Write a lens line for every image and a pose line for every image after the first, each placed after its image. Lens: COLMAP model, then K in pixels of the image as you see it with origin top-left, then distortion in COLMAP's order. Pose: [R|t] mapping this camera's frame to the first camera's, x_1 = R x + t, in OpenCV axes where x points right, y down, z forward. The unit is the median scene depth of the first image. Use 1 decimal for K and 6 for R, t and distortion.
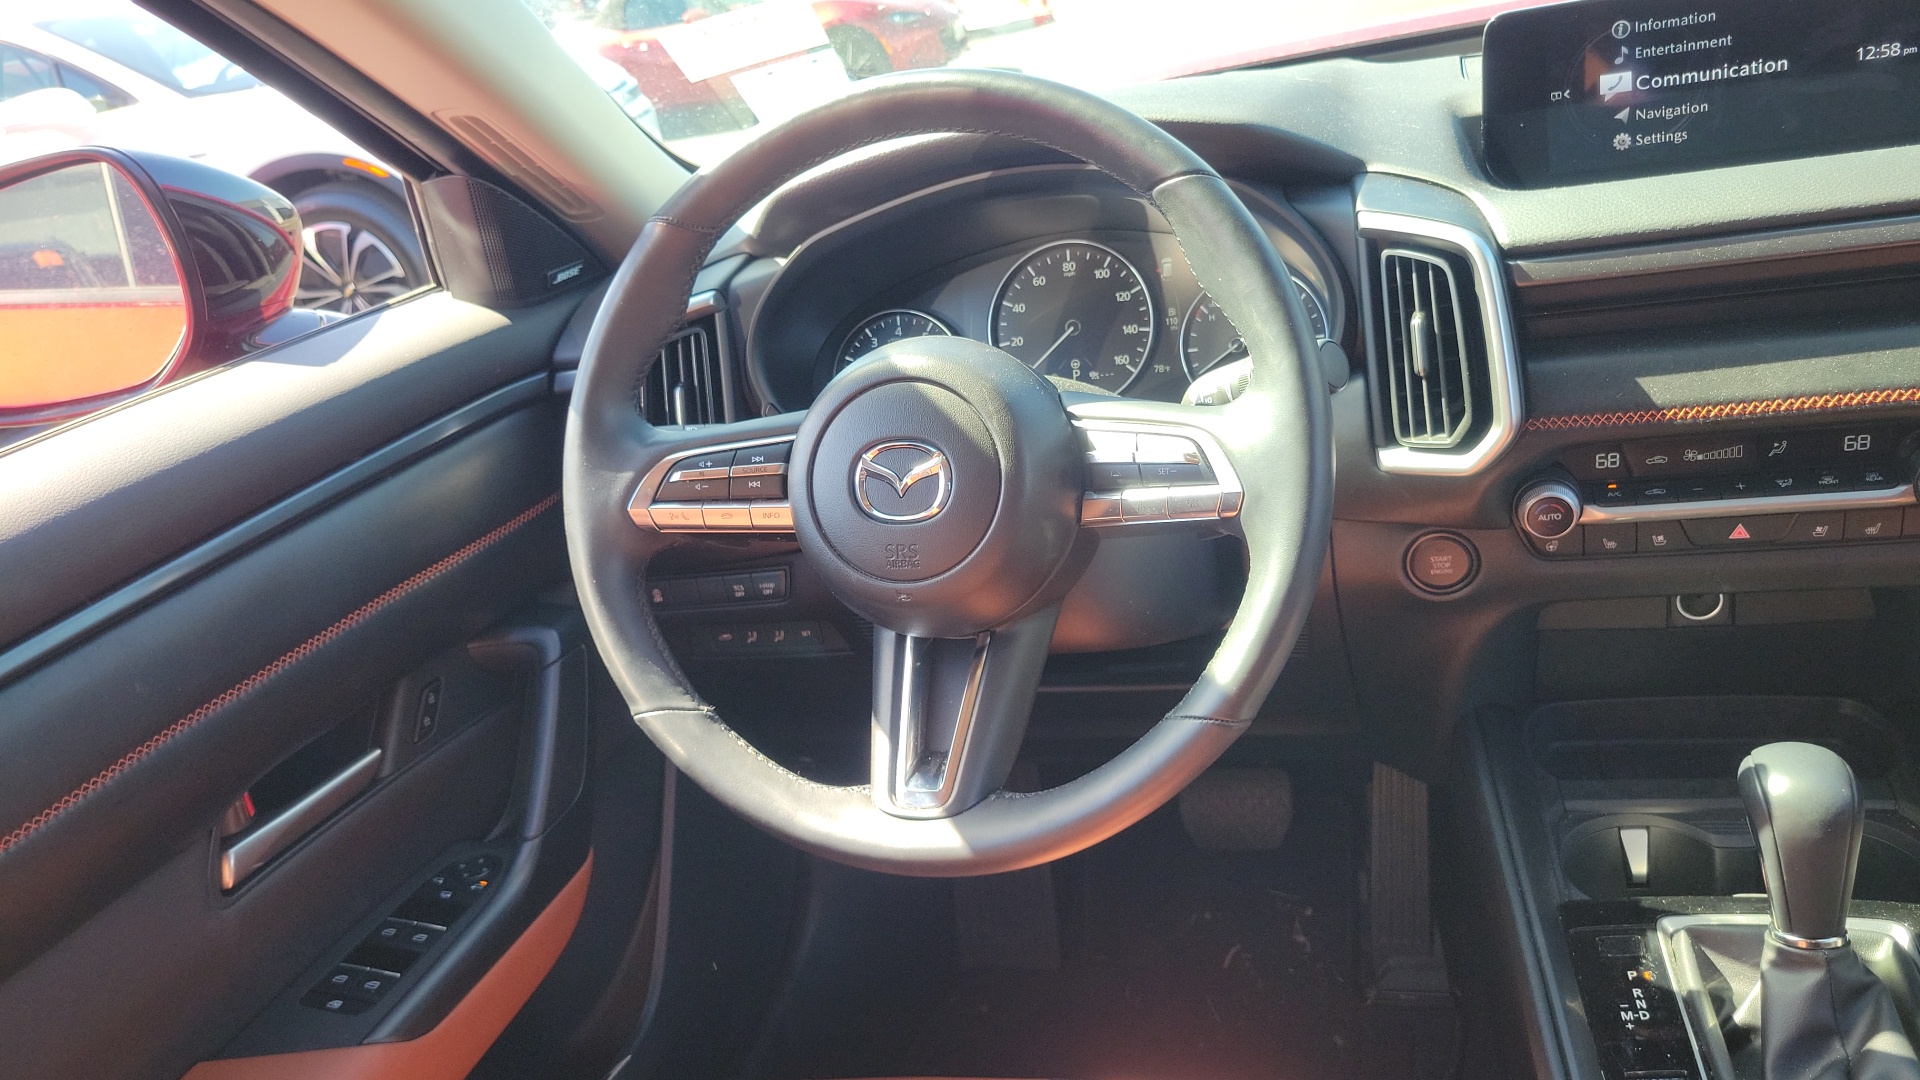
lens RADIAL K [[1449.5, 0, 954.7], [0, 1449.5, 533.0], [0, 0, 1]] dist [0.025225, -0.008798]
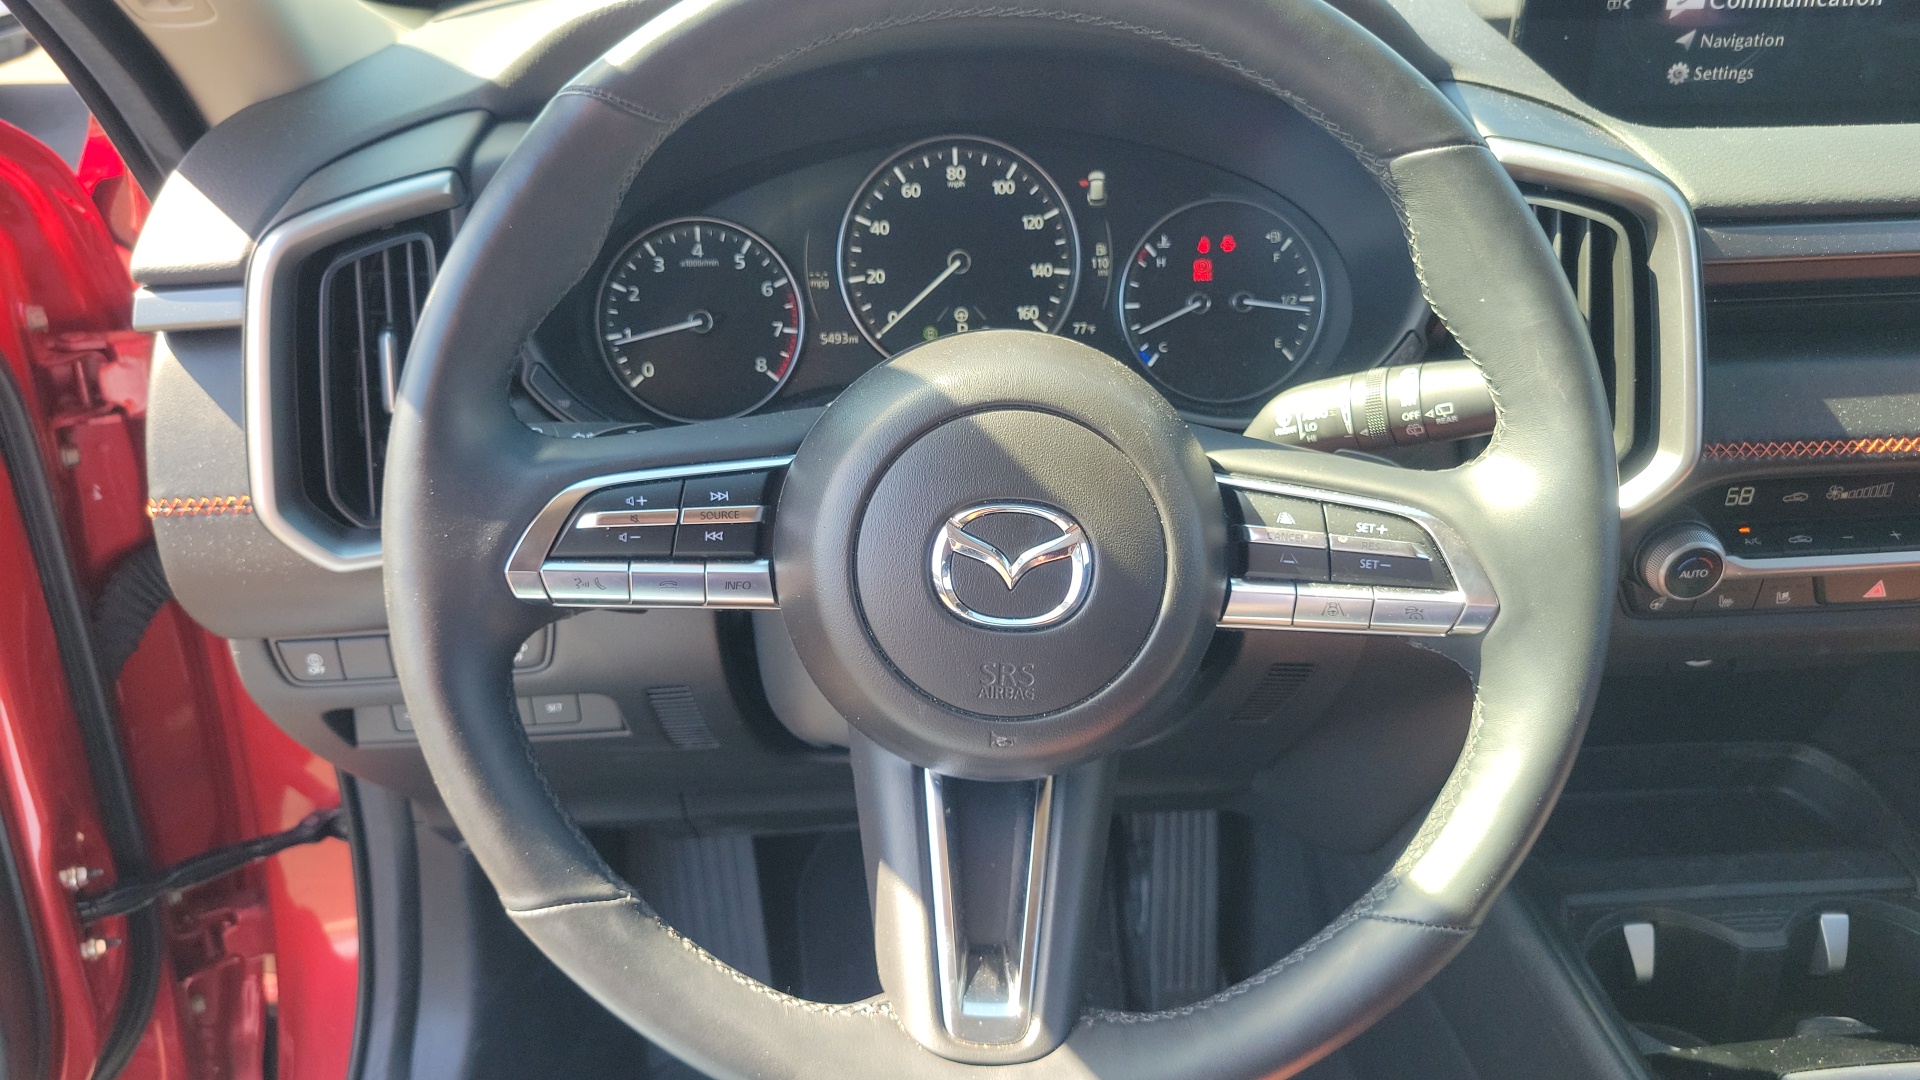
lens RADIAL K [[1497.7, 0, 944.1], [0, 1497.7, 538.9], [0, 0, 1]] dist [0.003506, 0.000413]
pose [[0.942066, -0.002754, 0.335416, -0.215377], [-0.020592, 0.997605, 0.066028, -0.072650], [-0.334795, -0.069109, 0.939753, 0.408968]]
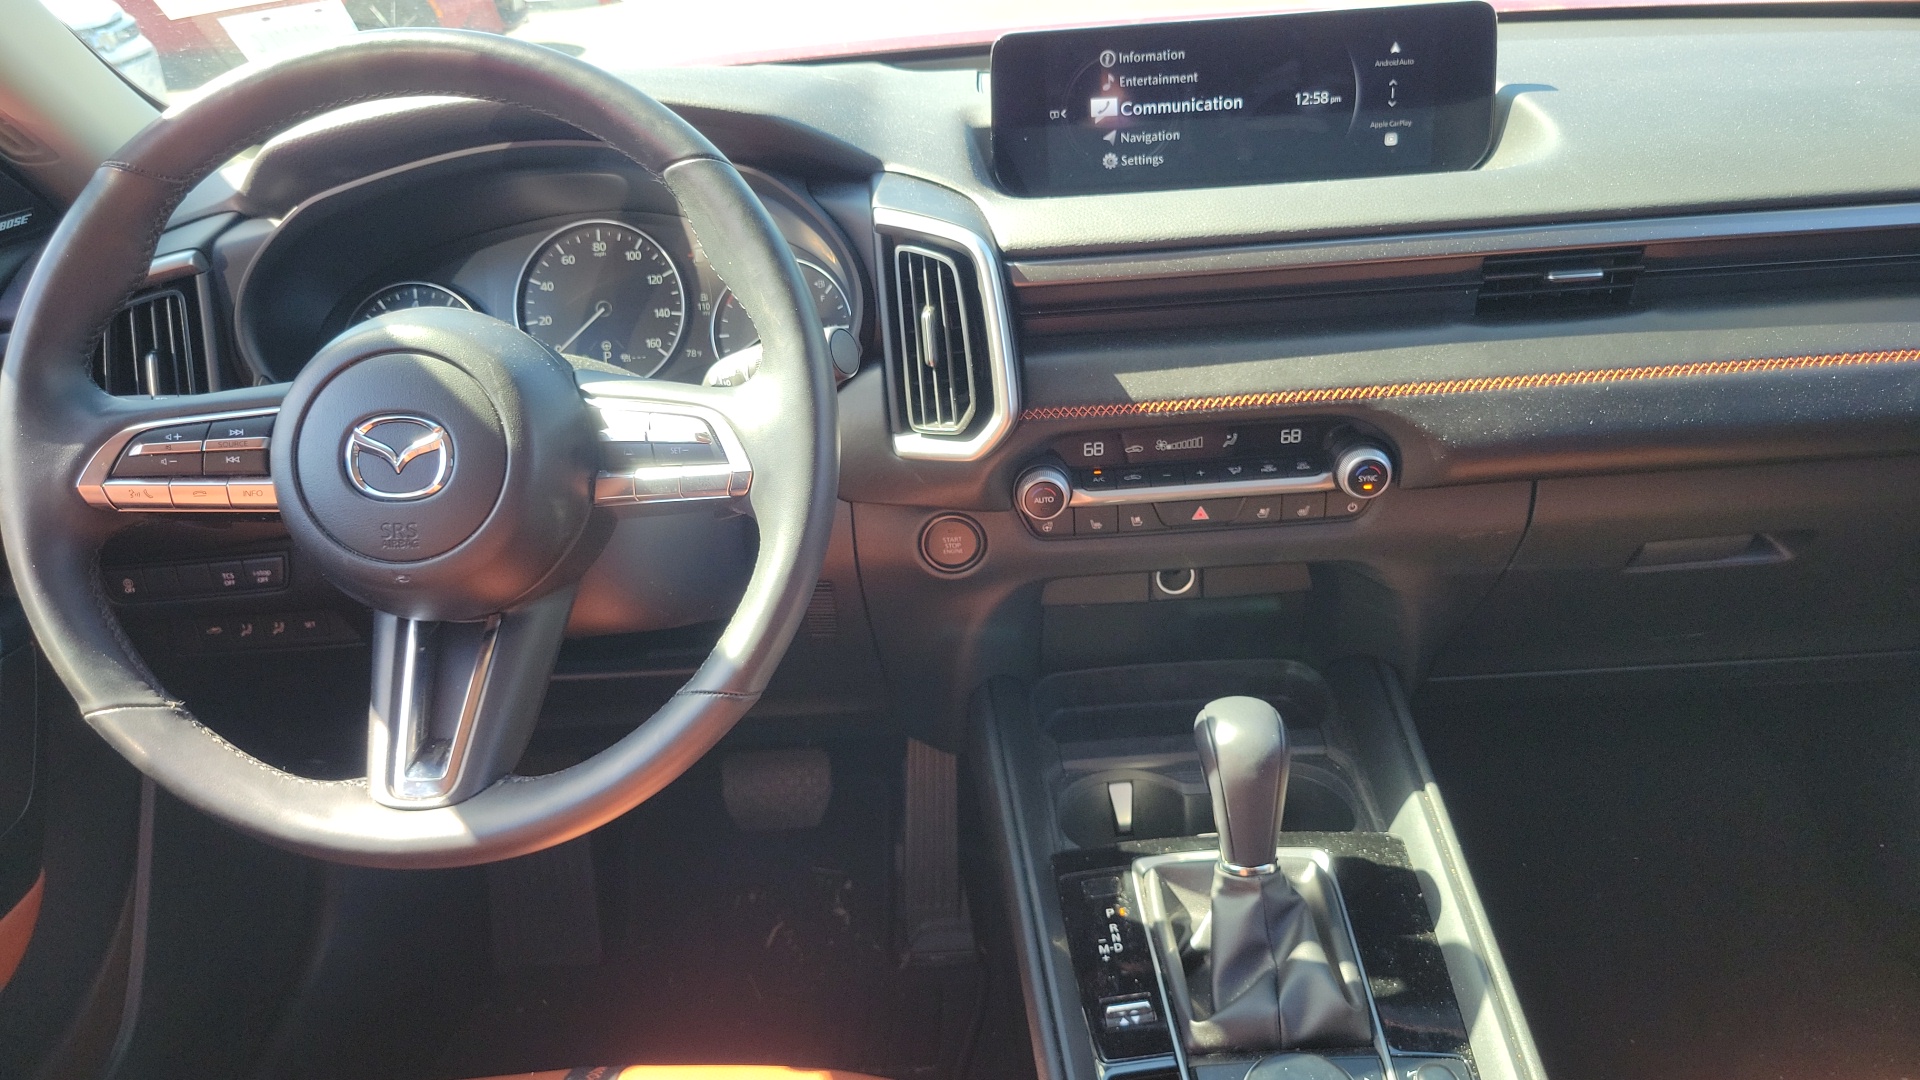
lens RADIAL K [[1449.5, 0, 954.7], [0, 1449.5, 533.0], [0, 0, 1]] dist [0.025225, -0.008798]
pose [[0.957681, -0.002481, 0.287821, 0.032857], [0.001411, 0.999991, 0.003927, 0.009575], [-0.287828, -0.003354, 0.957676, -0.020386]]
